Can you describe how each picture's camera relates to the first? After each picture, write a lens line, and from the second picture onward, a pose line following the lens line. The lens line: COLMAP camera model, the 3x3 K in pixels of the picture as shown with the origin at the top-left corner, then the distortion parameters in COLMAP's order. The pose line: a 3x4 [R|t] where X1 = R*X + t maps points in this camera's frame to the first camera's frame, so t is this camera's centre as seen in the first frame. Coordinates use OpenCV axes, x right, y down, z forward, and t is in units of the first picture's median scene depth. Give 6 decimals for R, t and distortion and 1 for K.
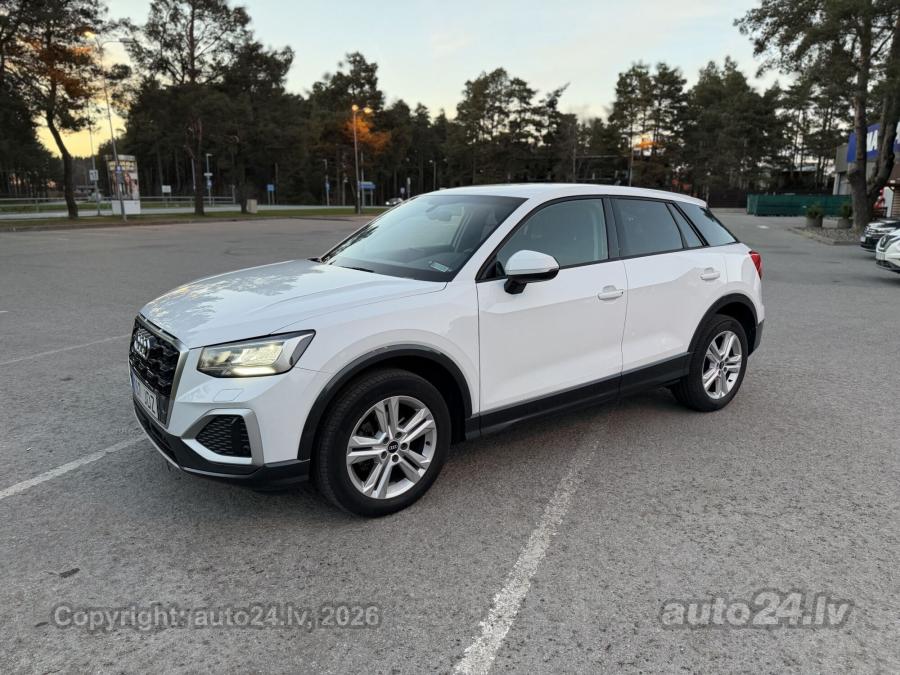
lens RADIAL K [[639.2, 0, 449.7], [0, 639.2, 341.6], [0, 0, 1]] dist [0.033090, -0.039449]
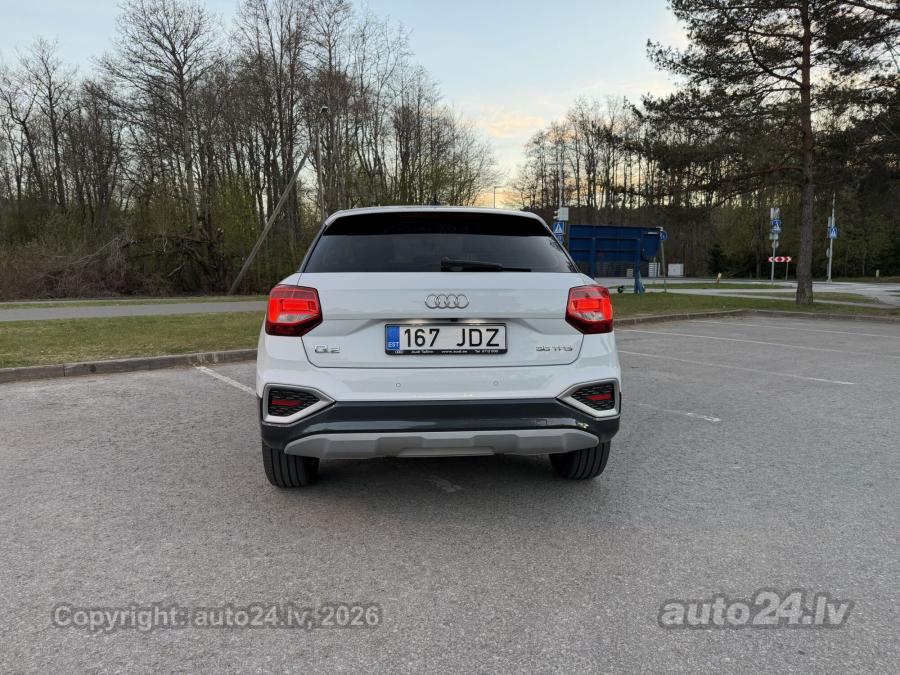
lens RADIAL K [[634.6, 0, 449.1], [0, 634.6, 338.9], [0, 0, 1]] dist [0.075371, -0.106393]
pose [[-0.533239, 0.086402, -0.841541, 0.130175], [-0.186305, 0.958353, 0.216447, -0.036677], [0.825195, 0.272201, -0.494934, 0.208126]]
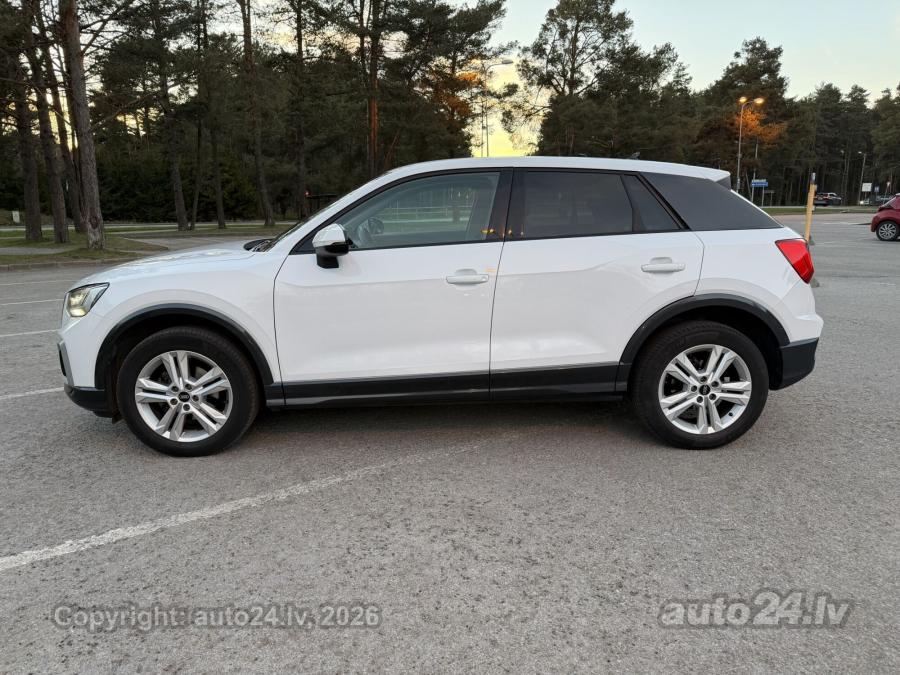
lens RADIAL K [[639.0, 0, 452.6], [0, 639.0, 337.9], [0, 0, 1]] dist [0.038724, -0.044117]
pose [[0.822231, 0.101730, -0.559989, 0.080222], [-0.108485, 0.993871, 0.021263, -0.001003], [0.558720, 0.043268, 0.828227, 0.028972]]
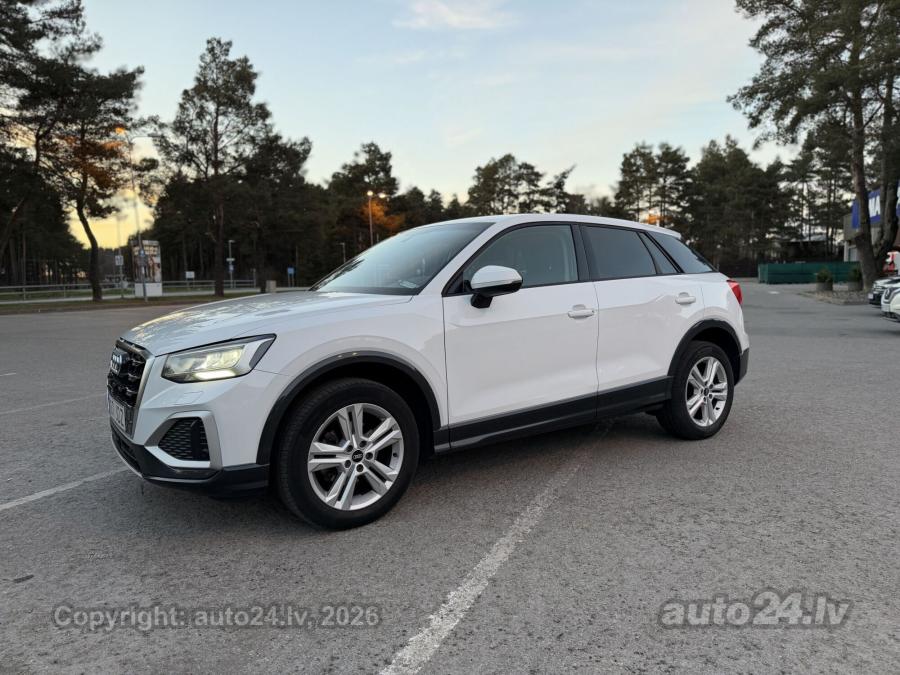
lens RADIAL K [[634.6, 0, 449.1], [0, 634.6, 338.9], [0, 0, 1]] dist [0.075371, -0.106393]
pose [[0.999327, -0.023563, -0.028123, 0.007605], [0.019826, 0.991776, -0.126444, 0.009869], [0.030871, 0.125801, 0.991575, -0.000491]]
